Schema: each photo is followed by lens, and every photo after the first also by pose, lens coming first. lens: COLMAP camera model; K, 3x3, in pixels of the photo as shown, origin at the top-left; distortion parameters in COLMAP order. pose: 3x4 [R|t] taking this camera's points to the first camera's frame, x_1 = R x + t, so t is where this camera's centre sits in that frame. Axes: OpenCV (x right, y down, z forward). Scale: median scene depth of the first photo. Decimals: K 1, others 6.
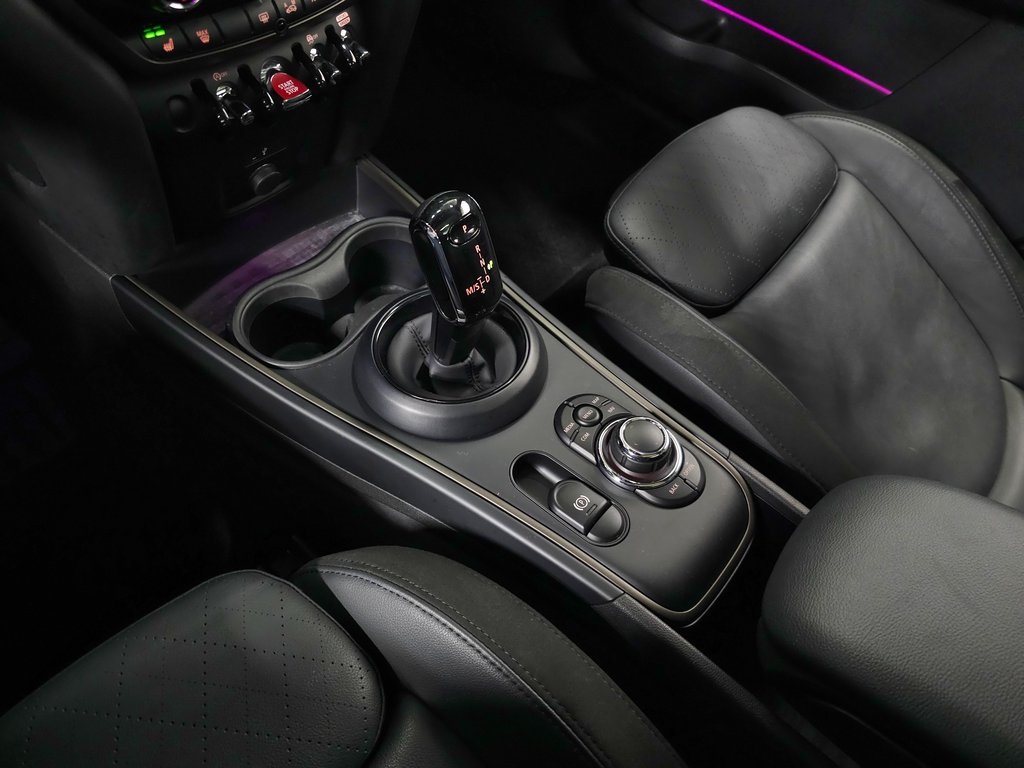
lens RADIAL K [[674.9, 0, 514.5], [0, 674.9, 379.4], [0, 0, 1]] dist [0.040750, -0.055849]
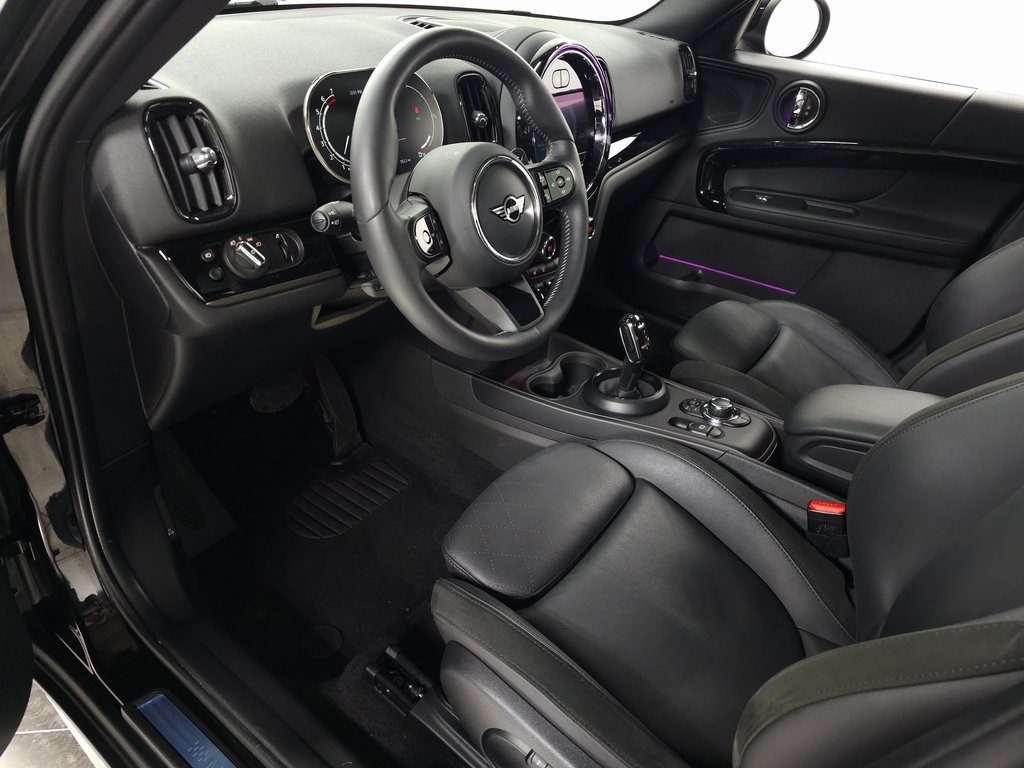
lens RADIAL K [[674.9, 0, 514.5], [0, 674.9, 379.4], [0, 0, 1]] dist [0.040750, -0.055849]
pose [[0.994982, -0.092839, 0.037307, -0.425565], [0.100021, 0.913273, -0.394876, 0.610286], [0.002589, 0.396626, 0.917976, -0.844939]]
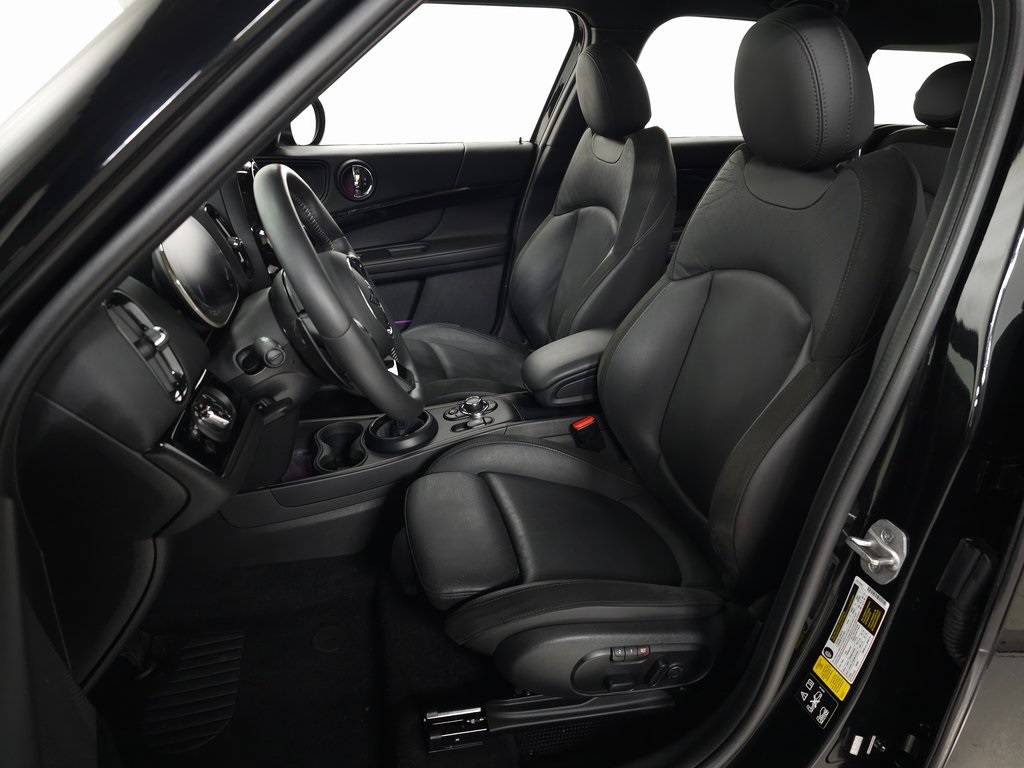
lens RADIAL K [[674.9, 0, 514.5], [0, 674.9, 379.4], [0, 0, 1]] dist [0.040750, -0.055849]
pose [[0.549088, -0.461404, 0.696856, -1.240075], [0.730222, 0.670443, -0.131464, 0.389277], [-0.406545, 0.581045, 0.705059, -0.885663]]
